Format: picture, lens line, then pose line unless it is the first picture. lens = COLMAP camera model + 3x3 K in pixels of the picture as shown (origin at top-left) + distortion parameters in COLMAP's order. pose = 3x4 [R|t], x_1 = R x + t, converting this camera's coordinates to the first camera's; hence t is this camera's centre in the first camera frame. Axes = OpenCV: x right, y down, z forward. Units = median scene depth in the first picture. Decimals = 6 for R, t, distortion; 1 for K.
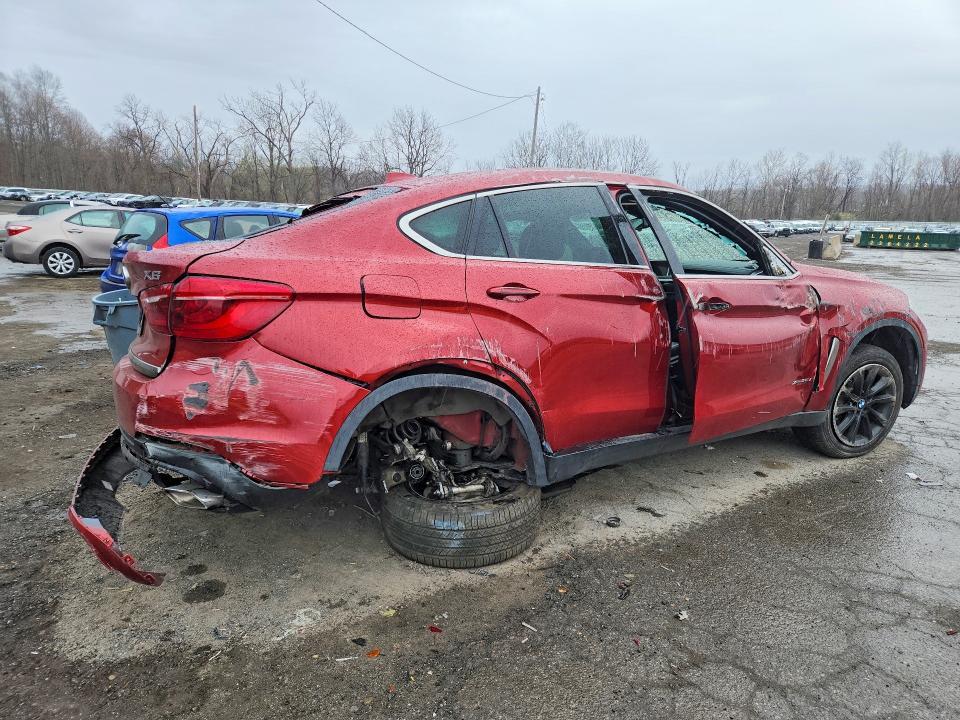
lens RADIAL K [[737.8, 0, 487.0], [0, 737.8, 360.3], [0, 0, 1]] dist [0.008742, 0.013054]
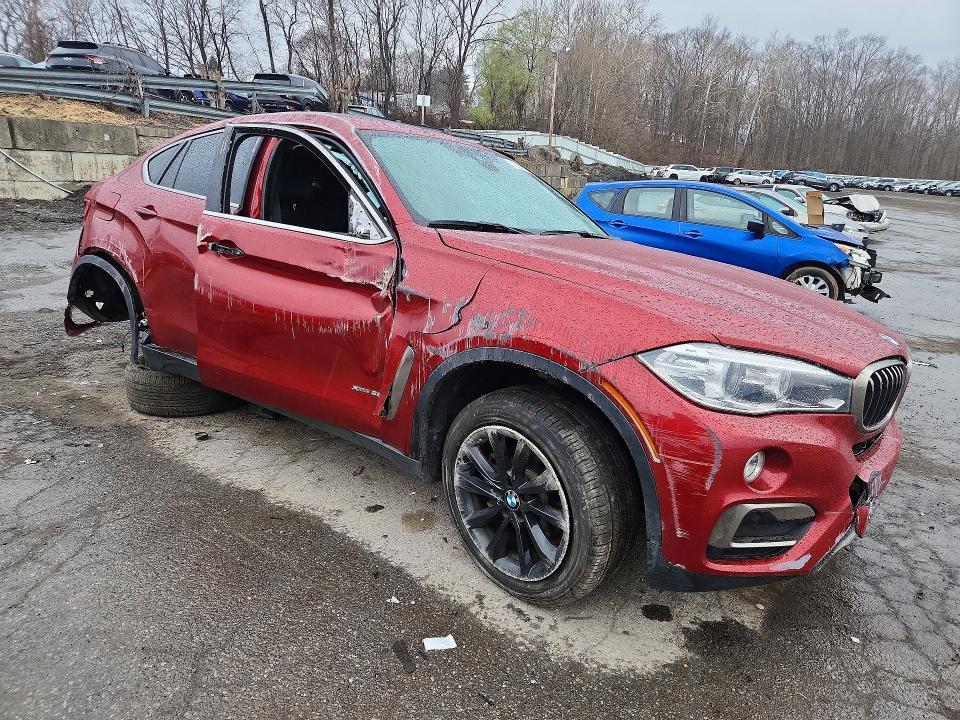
lens RADIAL K [[737.8, 0, 487.0], [0, 737.8, 360.3], [0, 0, 1]] dist [0.008742, 0.013054]
pose [[0.263370, 0.220410, -0.939178, 1.070955], [-0.222691, 0.961146, 0.163117, -0.135321], [0.938640, 0.166186, 0.302220, 0.865599]]
